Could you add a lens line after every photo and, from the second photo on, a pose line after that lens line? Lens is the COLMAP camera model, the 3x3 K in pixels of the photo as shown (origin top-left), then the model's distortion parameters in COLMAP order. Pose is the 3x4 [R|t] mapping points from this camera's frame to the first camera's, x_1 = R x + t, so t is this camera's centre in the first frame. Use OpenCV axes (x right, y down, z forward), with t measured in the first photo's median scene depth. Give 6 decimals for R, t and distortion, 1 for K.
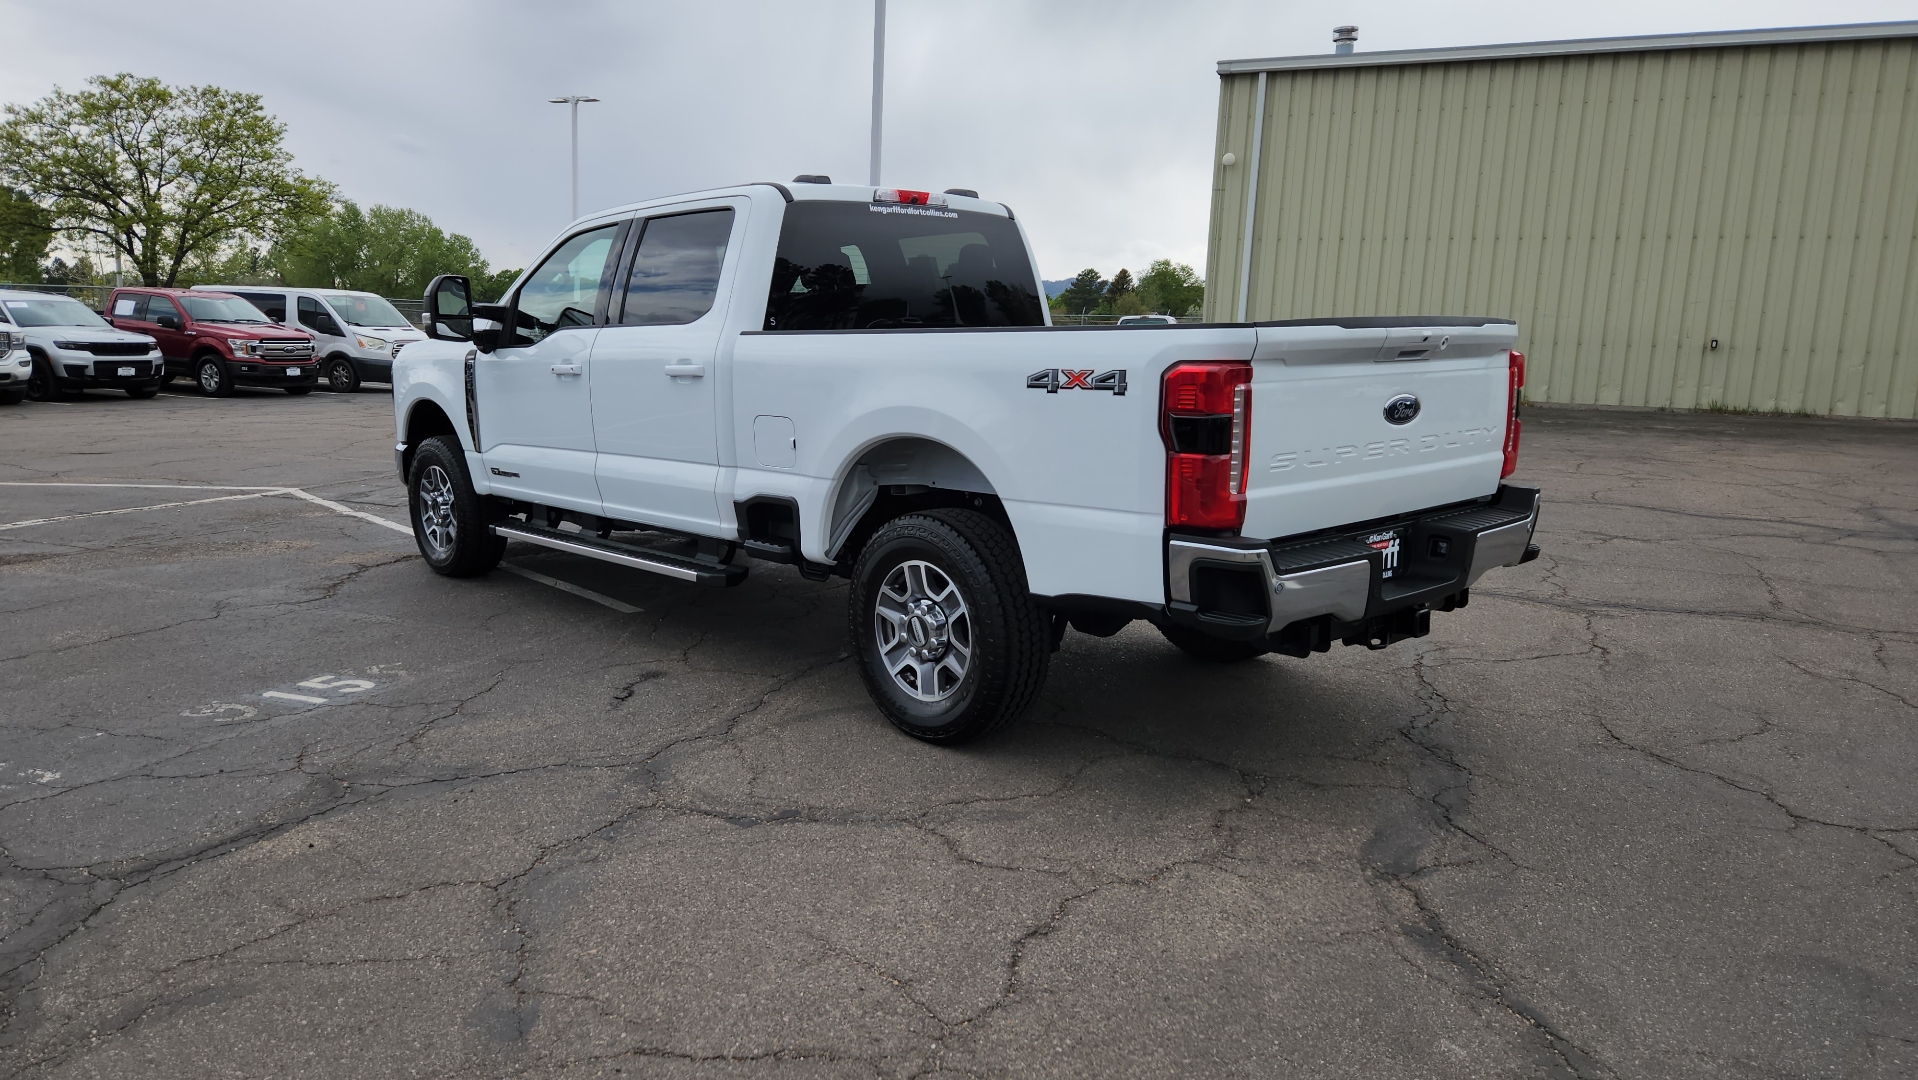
lens RADIAL K [[1276.0, 0, 916.6], [0, 1276.0, 539.7], [0, 0, 1]] dist [0.071502, -0.054264]
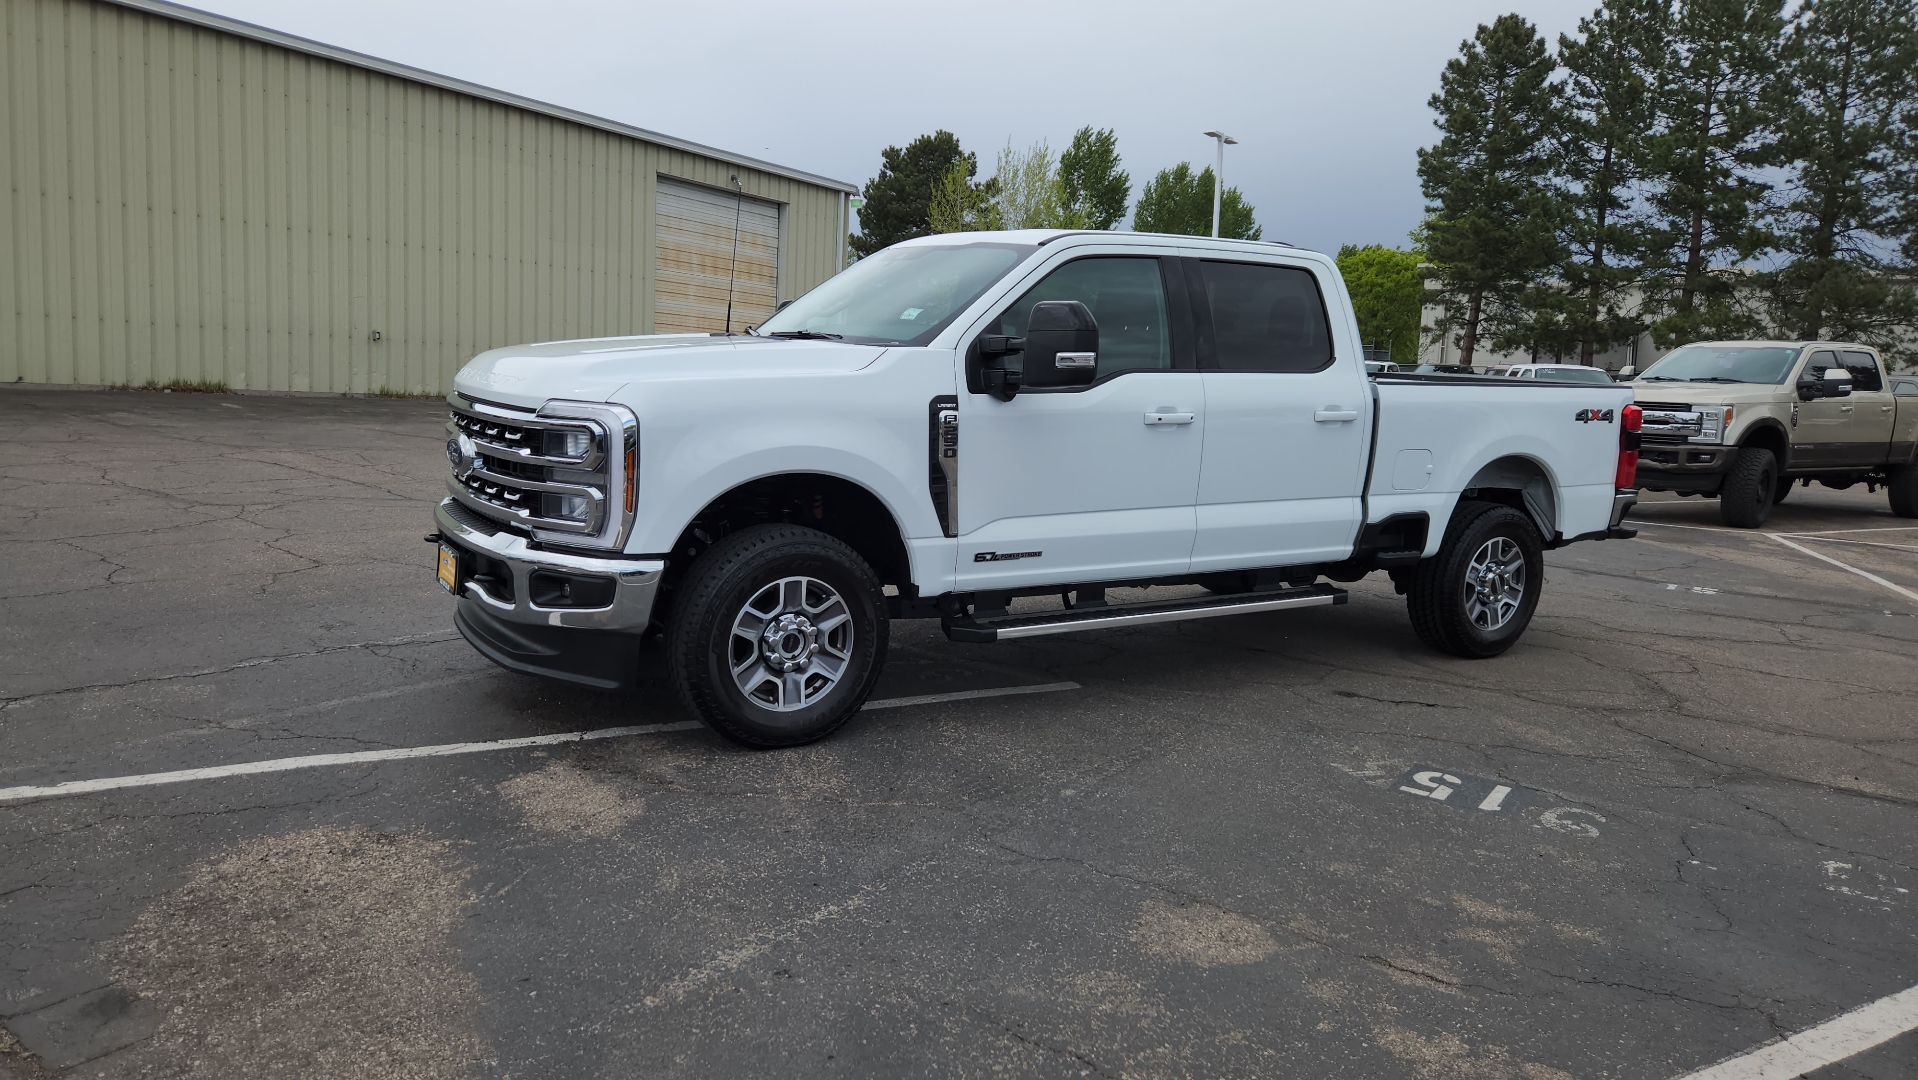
lens RADIAL K [[1284.5, 0, 915.6], [0, 1284.5, 538.2], [0, 0, 1]] dist [0.073282, -0.055872]
pose [[0.192494, -0.137871, 0.971564, -1.451115], [0.111410, 0.986750, 0.117953, -0.214777], [-0.974953, 0.085537, 0.205304, 1.218242]]
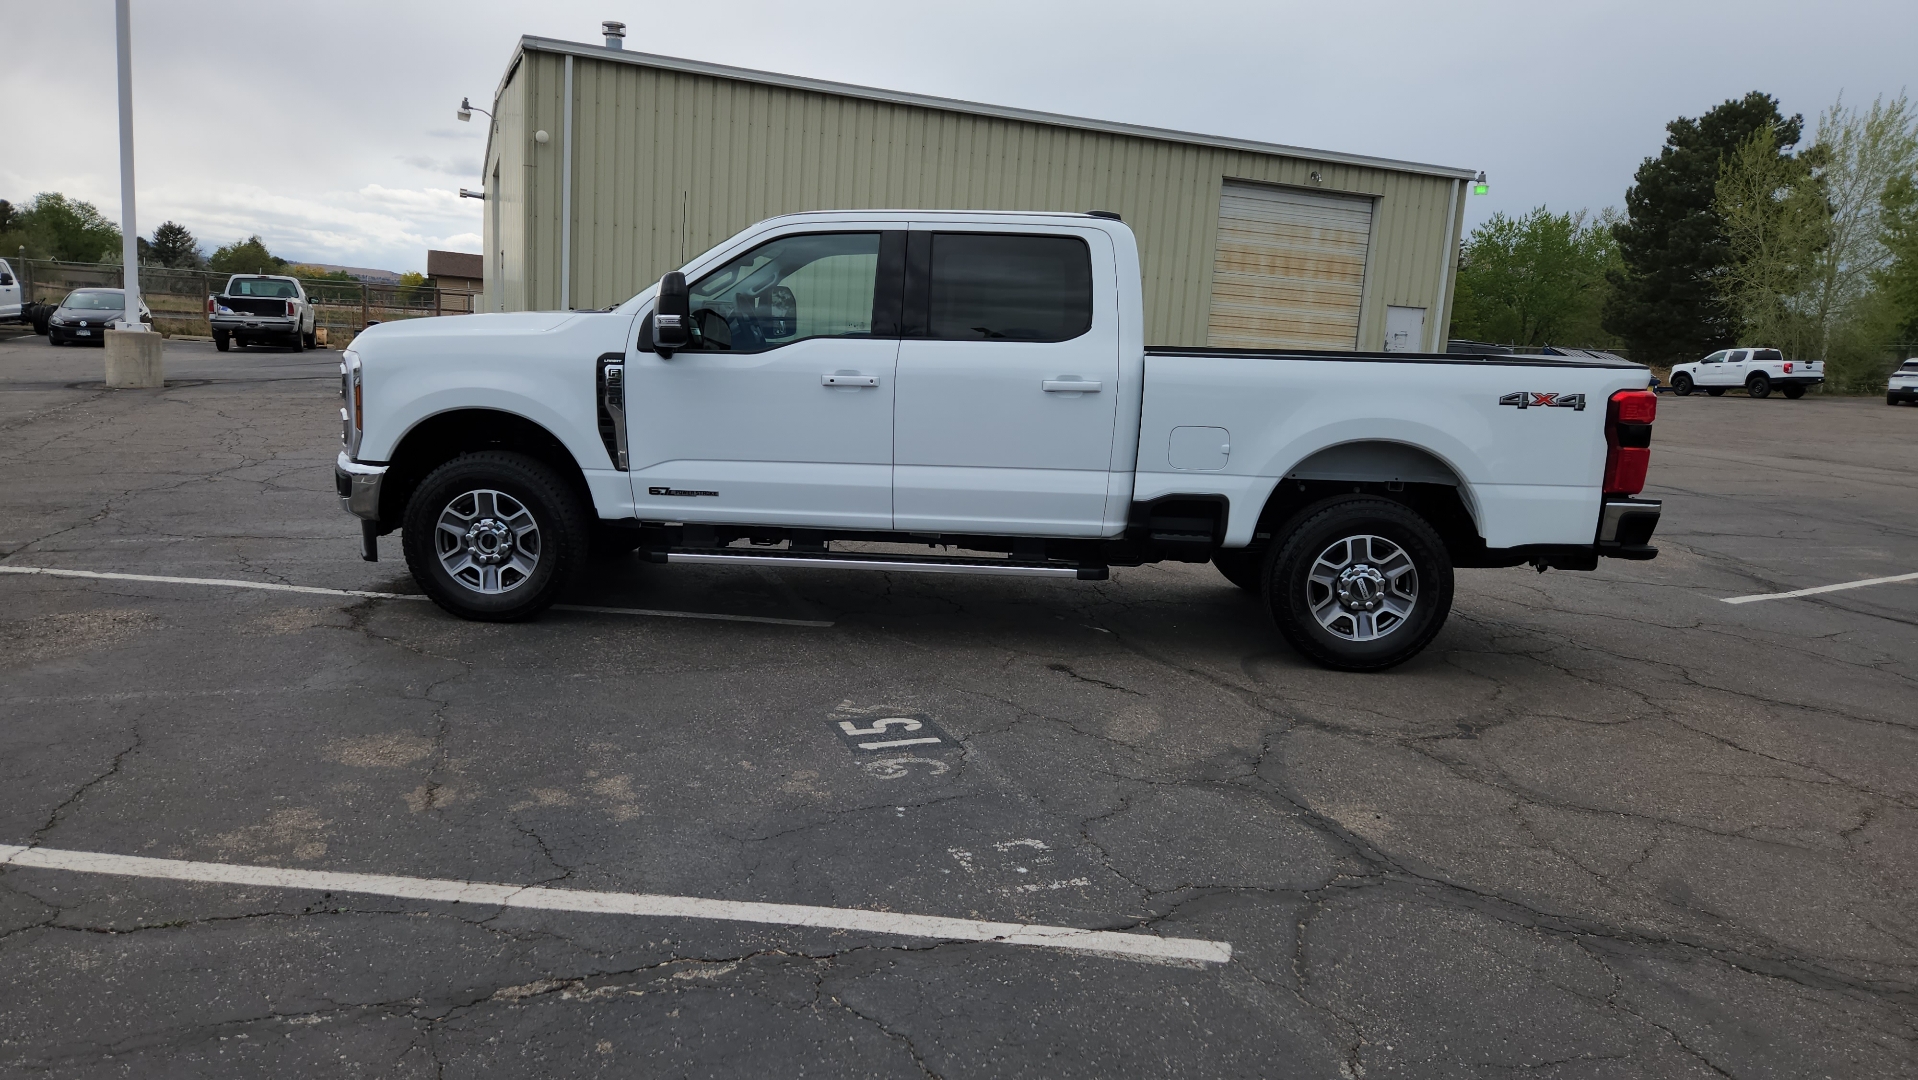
lens RADIAL K [[1284.5, 0, 915.6], [0, 1284.5, 538.2], [0, 0, 1]] dist [0.073282, -0.055872]
pose [[0.713133, -0.088791, 0.695383, -1.131644], [0.072059, 0.995977, 0.053274, -0.076335], [-0.697315, 0.012117, 0.716662, 0.329517]]
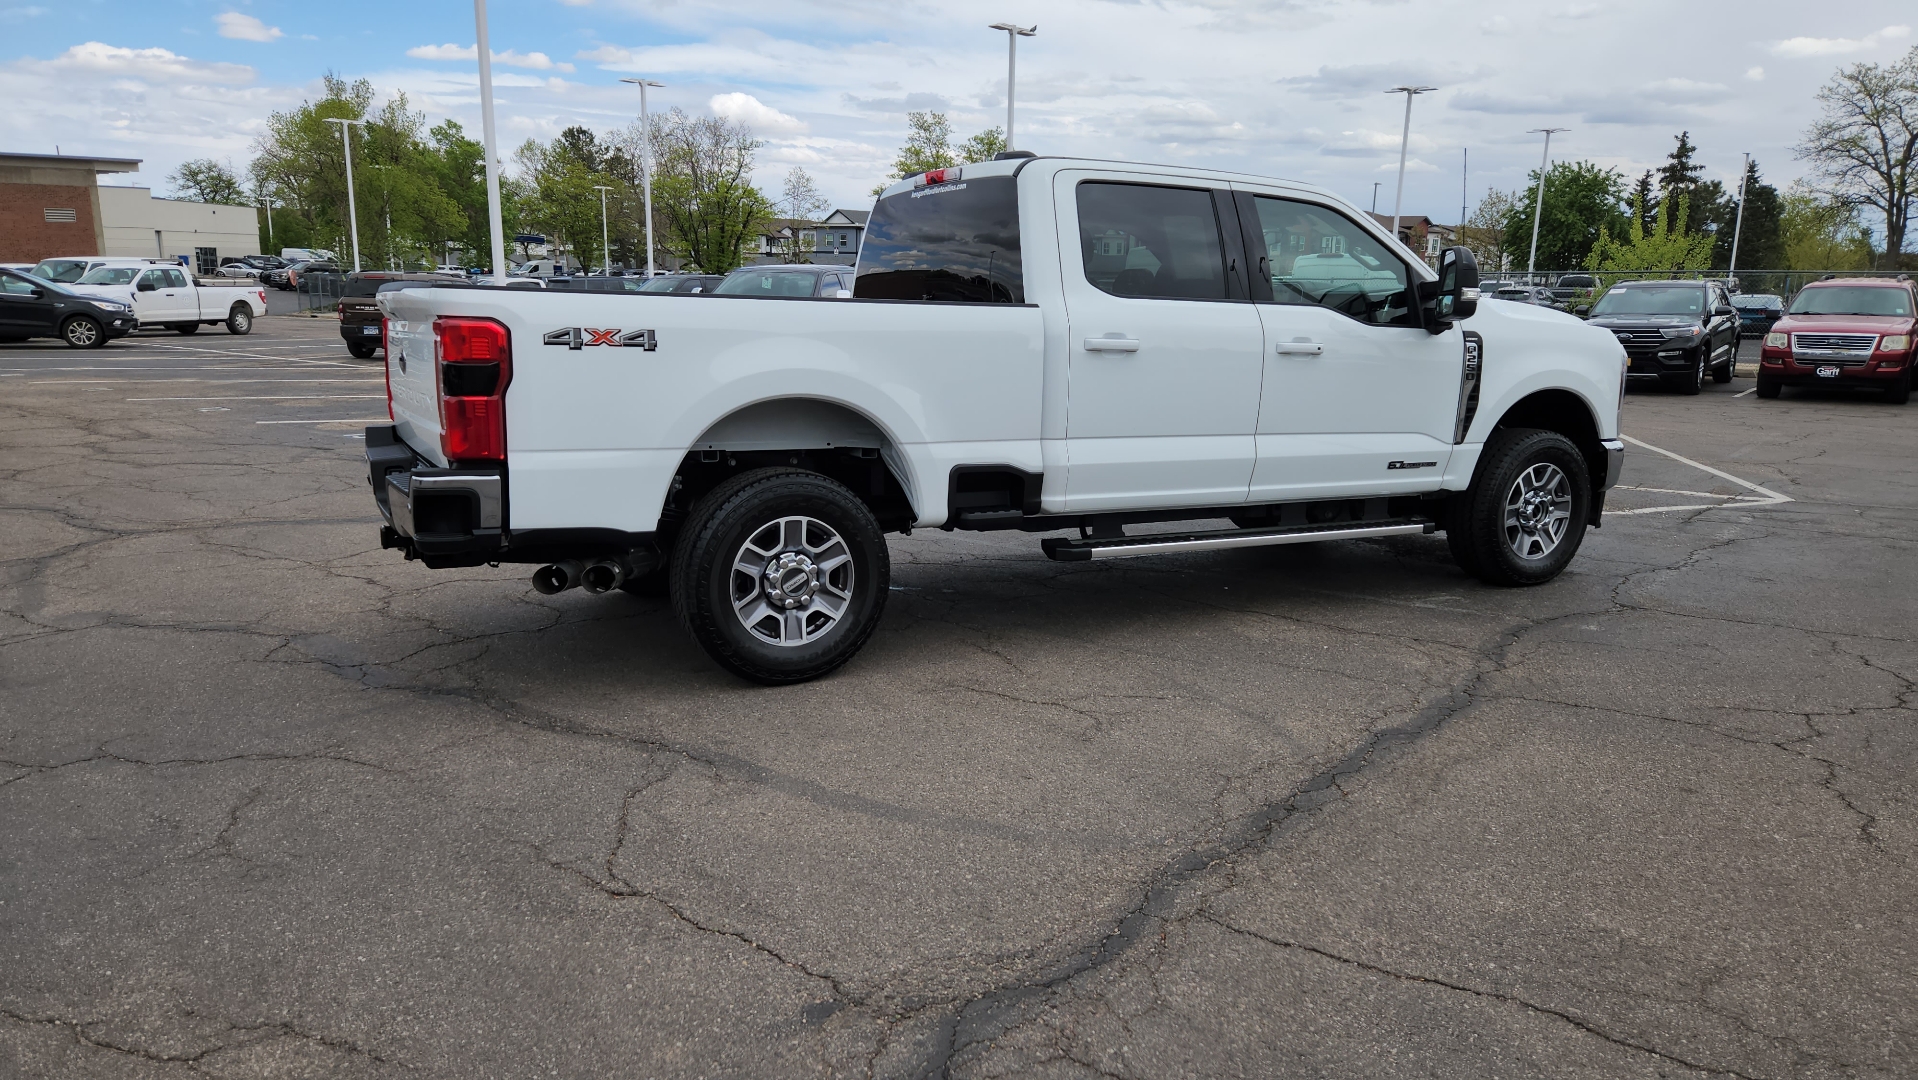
lens RADIAL K [[1281.0, 0, 915.6], [0, 1281.0, 546.7], [0, 0, 1]] dist [0.073526, -0.060475]
pose [[-0.261562, 0.165839, -0.950833, 1.196128], [-0.167109, 0.962470, 0.213838, -0.228278], [0.950610, 0.214825, -0.224032, 1.470112]]
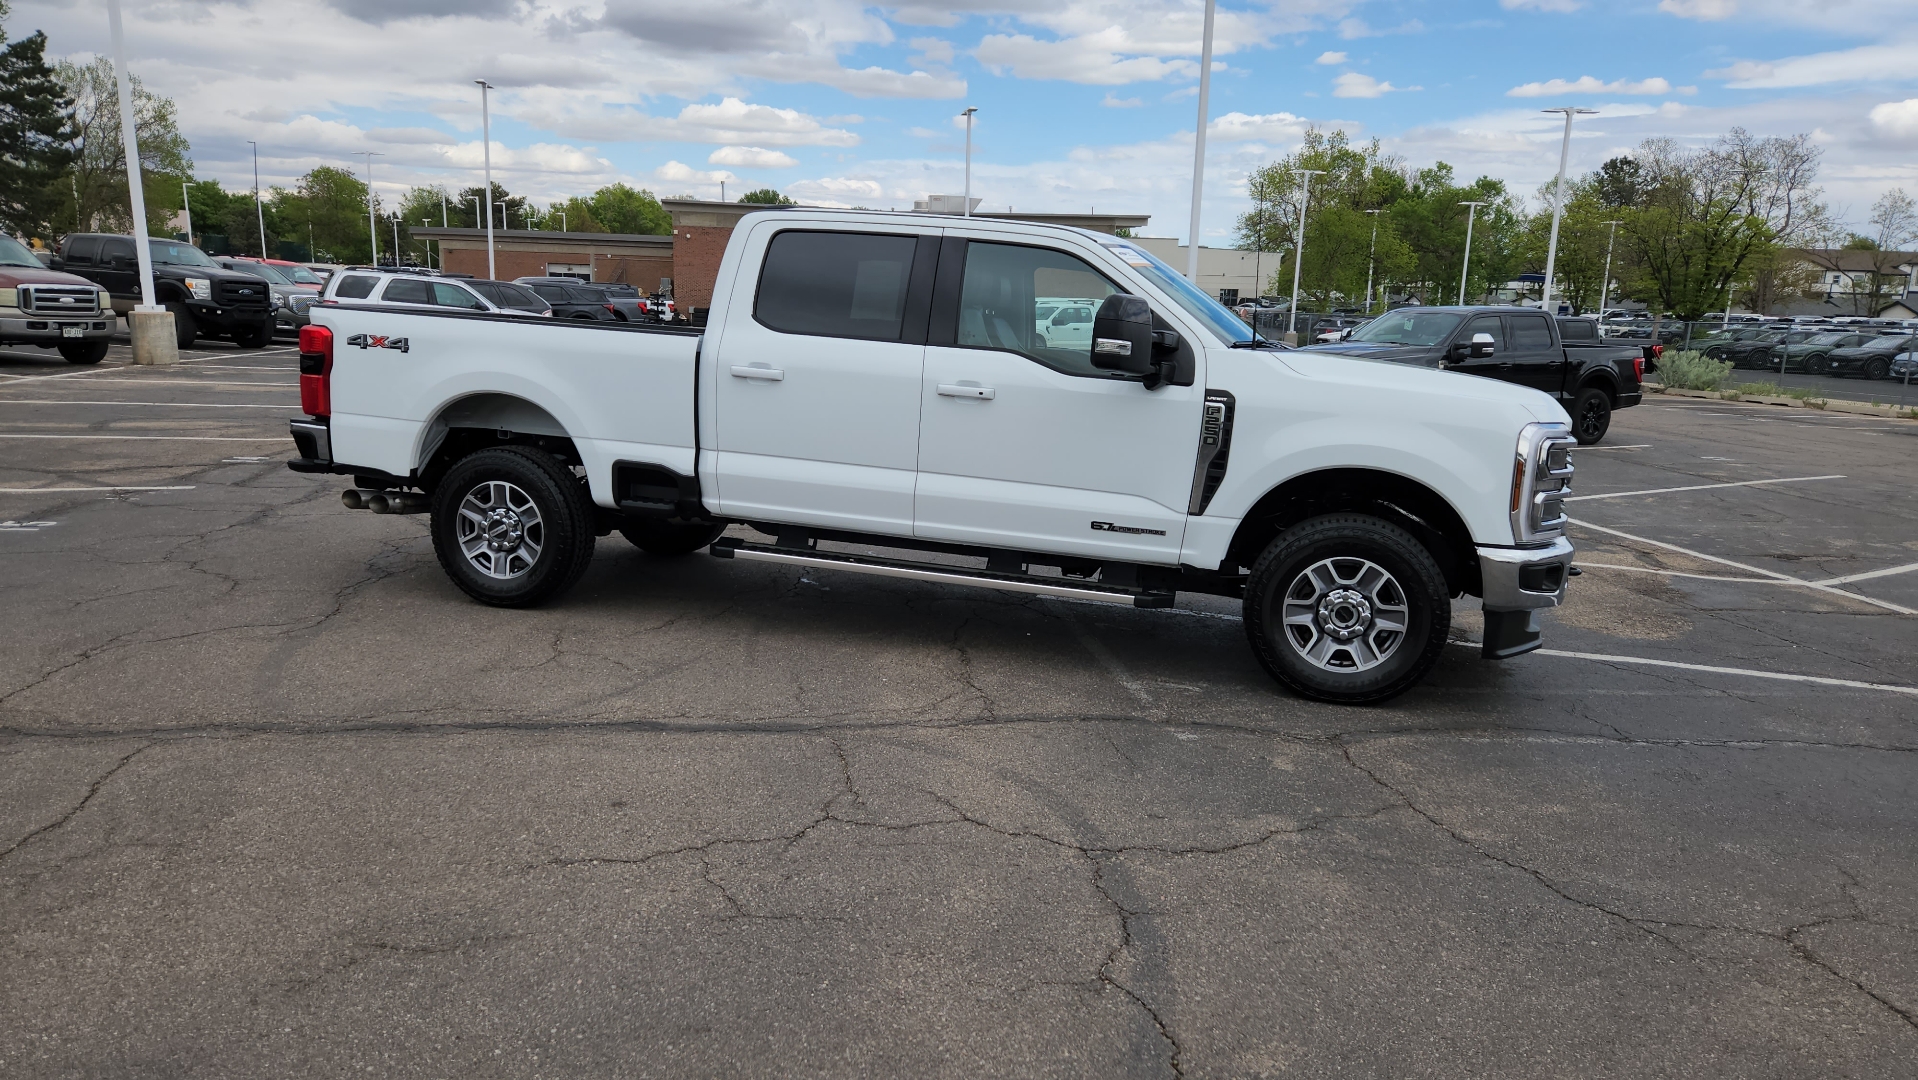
lens RADIAL K [[1273.4, 0, 925.5], [0, 1273.4, 548.5], [0, 0, 1]] dist [0.070218, -0.052116]
pose [[-0.849298, 0.046501, -0.525862, 0.616629], [-0.137319, 0.942364, 0.305111, -0.421898], [0.509742, 0.331341, -0.793962, 2.442548]]
